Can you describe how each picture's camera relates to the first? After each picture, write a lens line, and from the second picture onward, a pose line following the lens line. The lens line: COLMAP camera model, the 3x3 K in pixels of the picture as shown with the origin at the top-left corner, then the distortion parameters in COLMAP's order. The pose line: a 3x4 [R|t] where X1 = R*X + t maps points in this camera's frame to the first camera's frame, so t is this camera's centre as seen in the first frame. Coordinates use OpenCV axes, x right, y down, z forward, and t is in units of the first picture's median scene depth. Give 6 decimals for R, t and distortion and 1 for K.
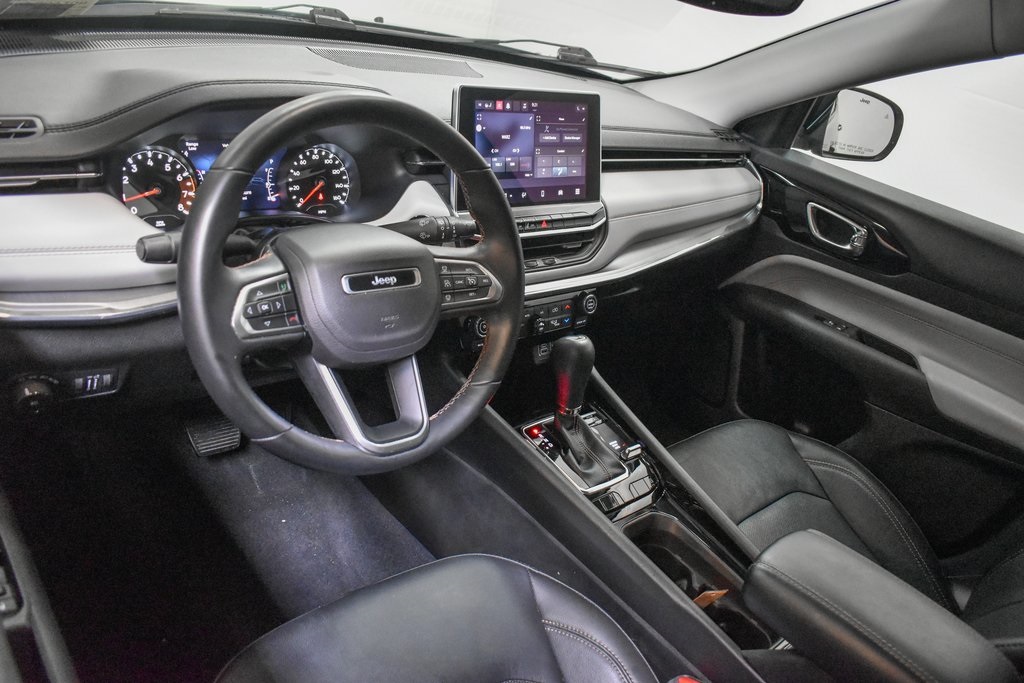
lens RADIAL K [[772.5, 0, 512.0], [0, 772.5, 341.5], [0, 0, 1]] dist [-0.018060, -0.000521]
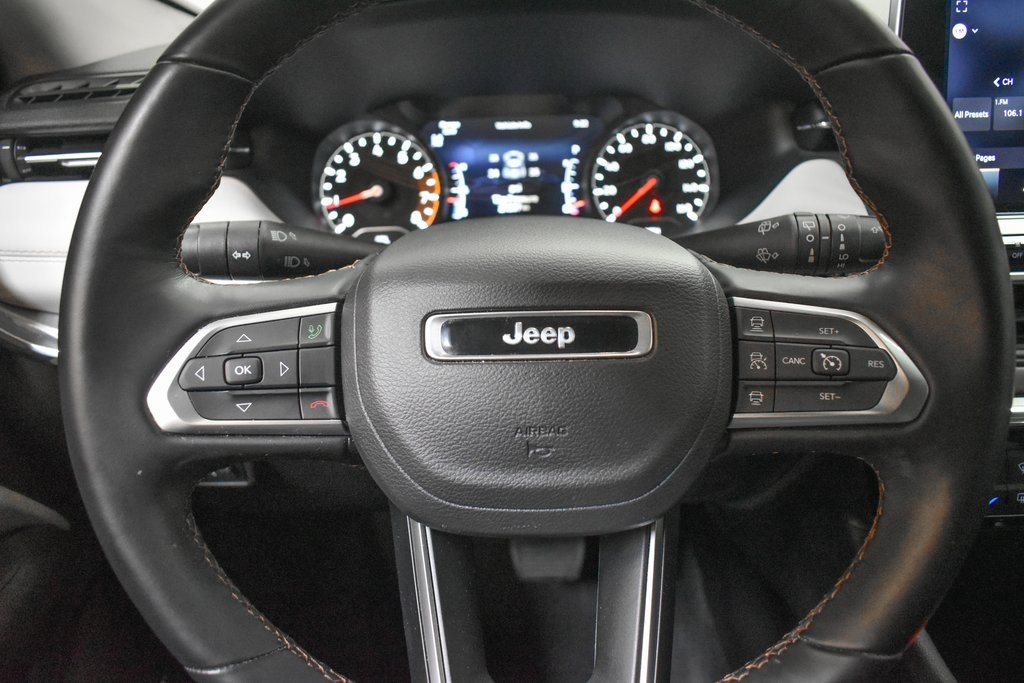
lens RADIAL K [[772.5, 0, 512.0], [0, 772.5, 341.5], [0, 0, 1]] dist [-0.018060, -0.000521]
pose [[0.757332, 0.062263, -0.650055, 0.058706], [-0.133522, 0.989178, -0.060812, -0.037056], [0.639234, 0.132852, 0.757450, 0.513337]]
